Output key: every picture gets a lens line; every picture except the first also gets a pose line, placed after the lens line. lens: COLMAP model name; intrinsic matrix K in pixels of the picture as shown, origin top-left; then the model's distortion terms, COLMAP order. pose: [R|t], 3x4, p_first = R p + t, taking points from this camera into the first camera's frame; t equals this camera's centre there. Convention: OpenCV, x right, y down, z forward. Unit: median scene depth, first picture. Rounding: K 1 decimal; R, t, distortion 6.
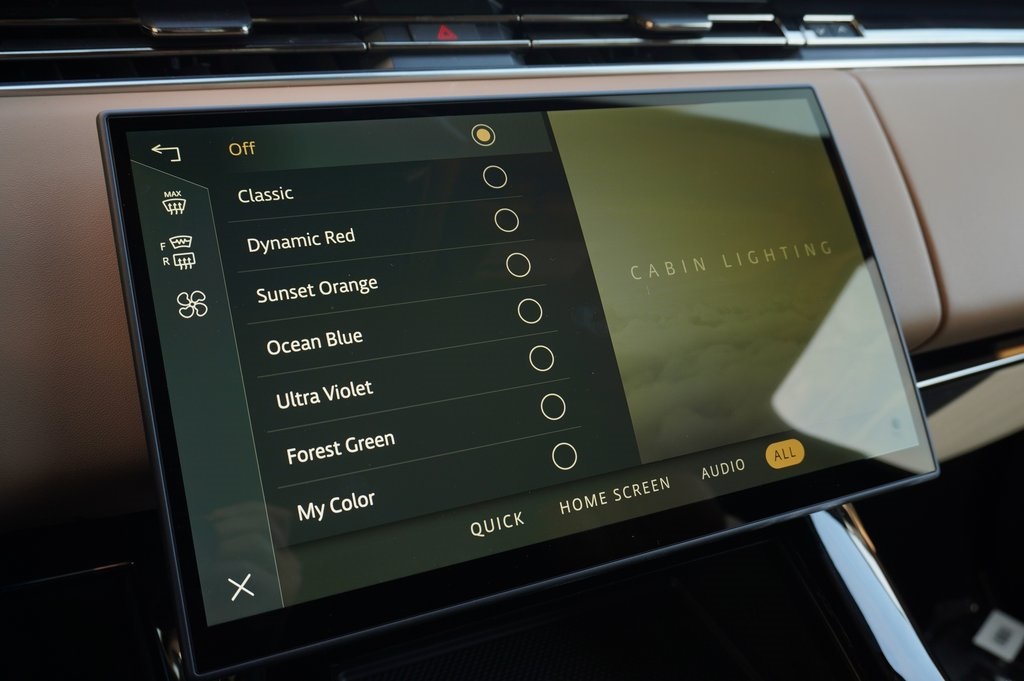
lens RADIAL K [[908.6, 0, 510.5], [0, 908.6, 341.5], [0, 0, 1]] dist [-0.012539, 0.015622]
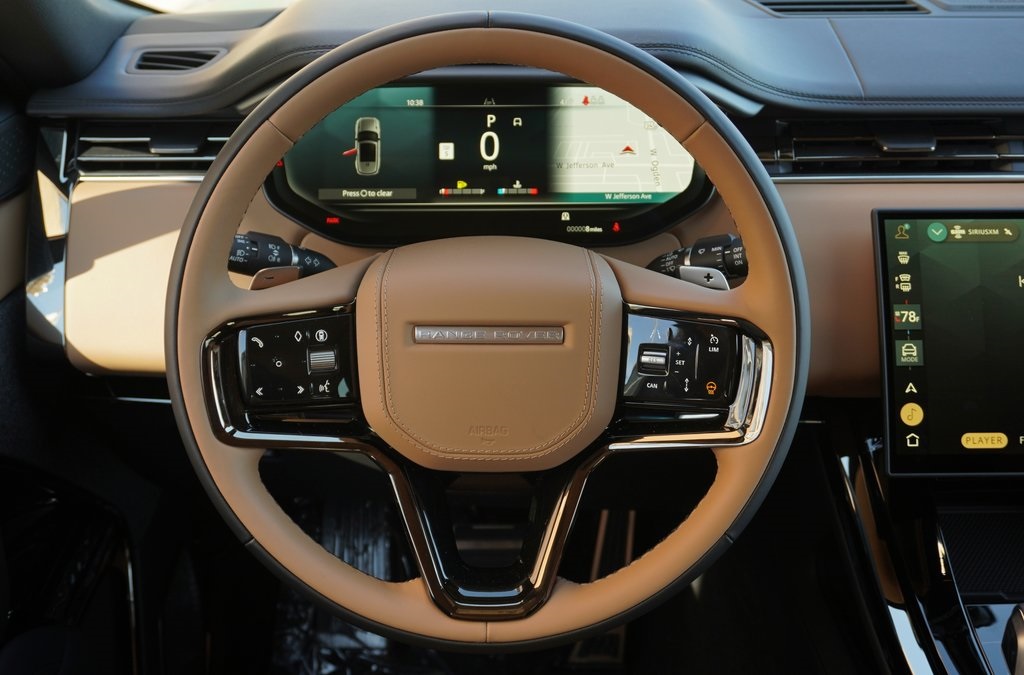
lens RADIAL K [[1120.5, 0, 486.2], [0, 1120.5, 356.5], [0, 0, 1]] dist [0.002958, 0.000000]
pose [[0.915617, 0.181499, -0.358752, -0.209756], [-0.136280, 0.979587, 0.147774, -0.133741], [0.378250, -0.086414, 0.921661, -1.307465]]
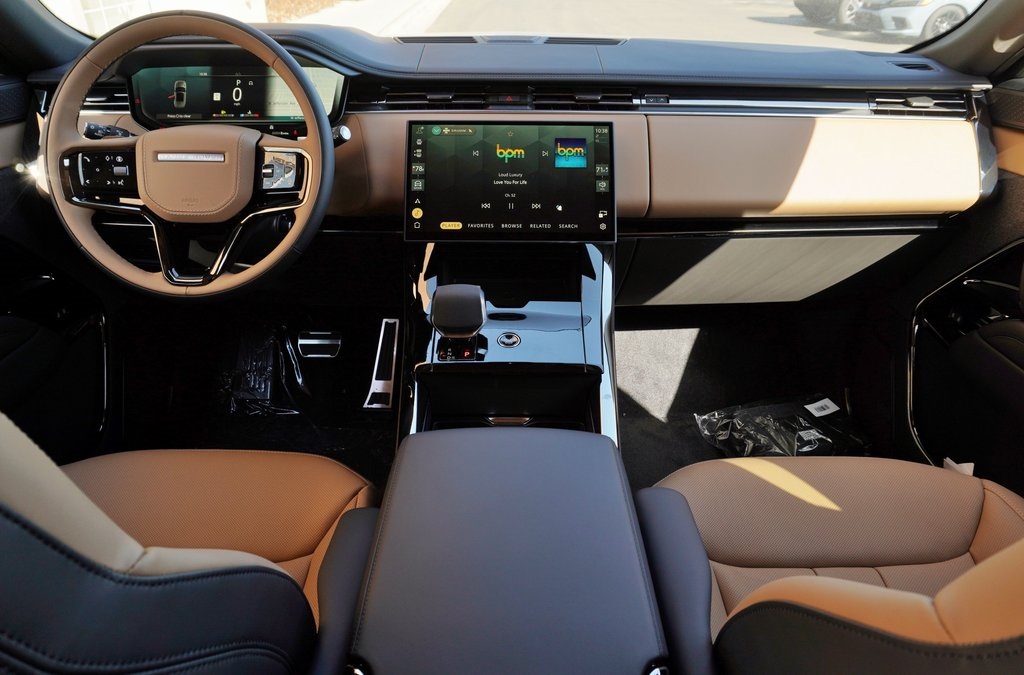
lens RADIAL K [[699.4, 0, 503.2], [0, 699.4, 355.5], [0, 0, 1]] dist [-0.019920, 0.012080]
pose [[0.906164, 0.187922, -0.378882, 1.101678], [-0.145500, 0.979696, 0.137932, 0.250733], [0.397110, -0.069862, 0.915108, -1.501217]]
